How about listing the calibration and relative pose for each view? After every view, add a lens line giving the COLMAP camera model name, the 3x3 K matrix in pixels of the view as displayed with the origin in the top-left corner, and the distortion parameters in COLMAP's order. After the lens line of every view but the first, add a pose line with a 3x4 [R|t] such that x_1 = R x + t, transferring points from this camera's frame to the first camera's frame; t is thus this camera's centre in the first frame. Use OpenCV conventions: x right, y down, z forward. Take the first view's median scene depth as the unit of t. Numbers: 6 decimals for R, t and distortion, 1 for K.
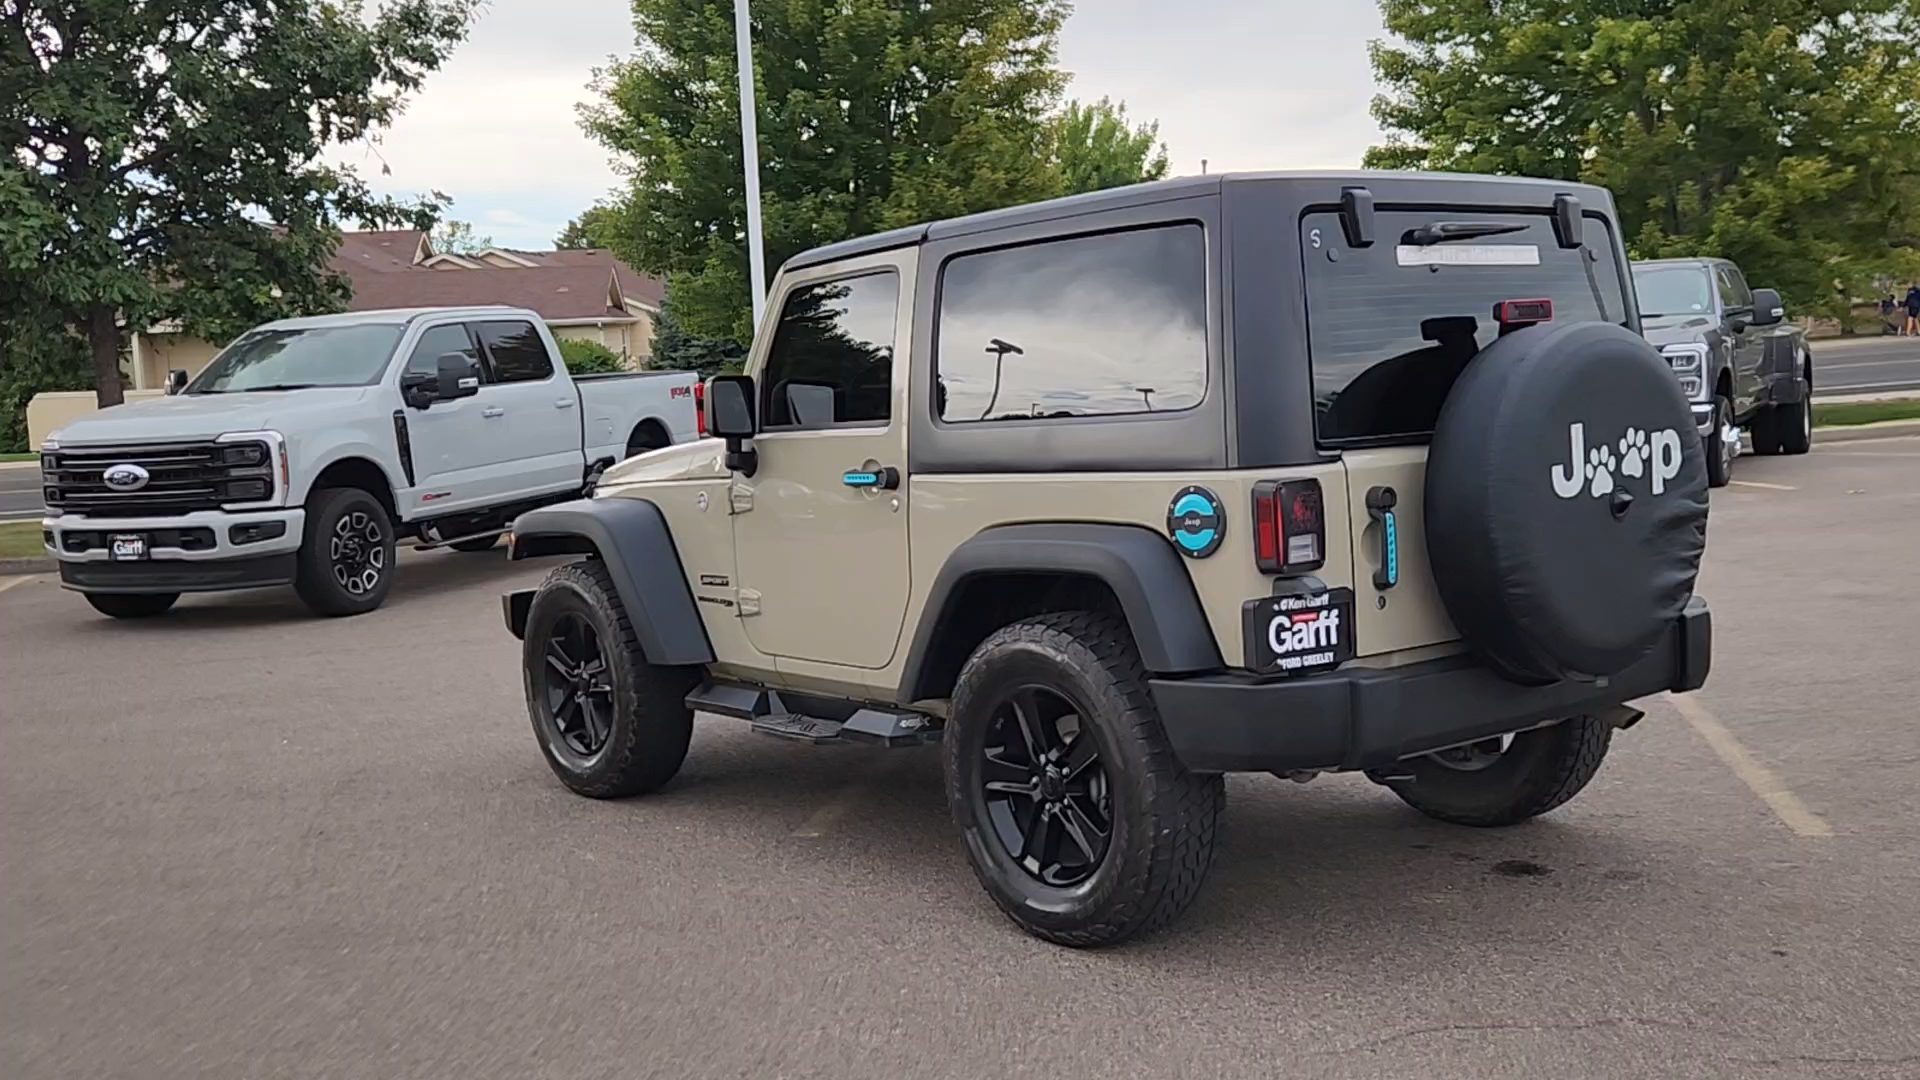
lens RADIAL K [[1954.6, 0, 947.4], [0, 1954.6, 526.9], [0, 0, 1]] dist [0.028369, 0.000000]
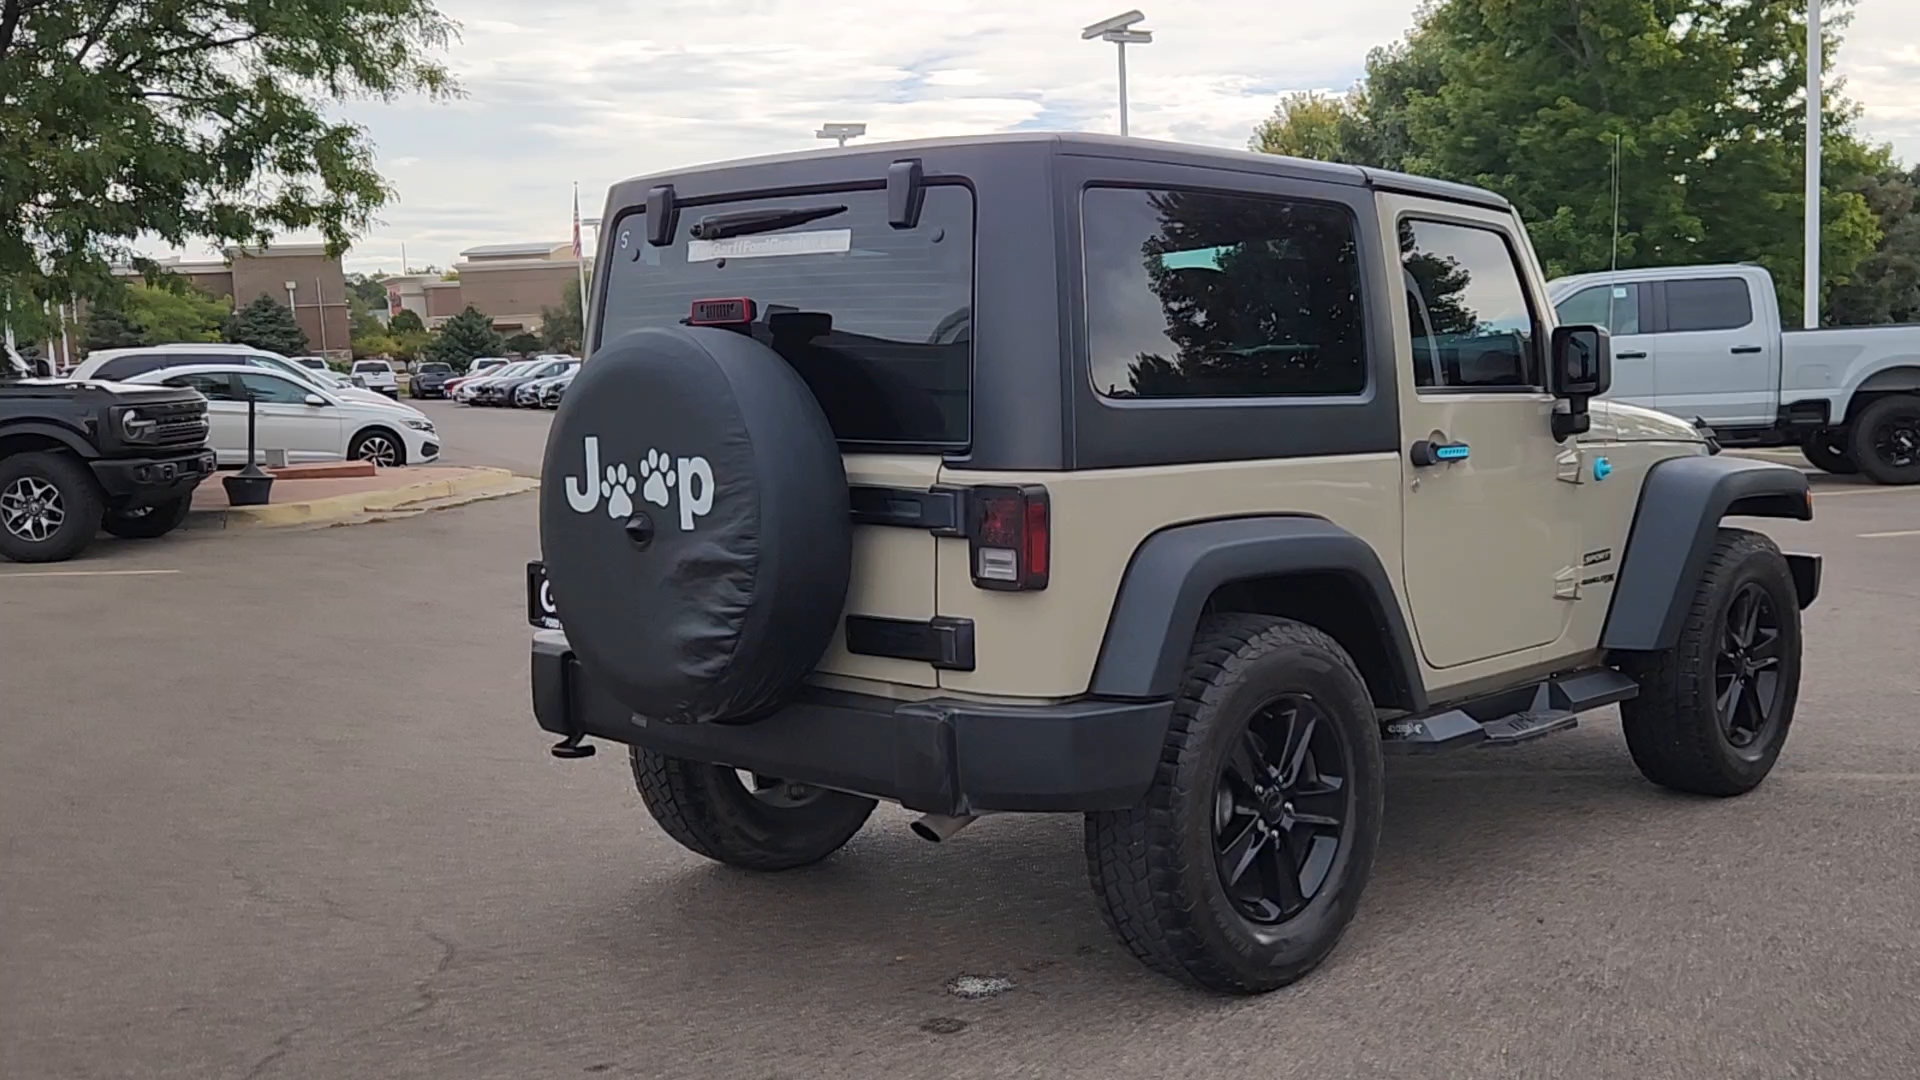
lens RADIAL K [[1954.6, 0, 953.0], [0, 1954.6, 535.3], [0, 0, 1]] dist [0.028369, 0.000000]
pose [[0.135833, 0.140378, -0.980736, 1.112976], [-0.067395, 0.988927, 0.132216, -0.123866], [0.988437, 0.048138, 0.143790, 0.903712]]
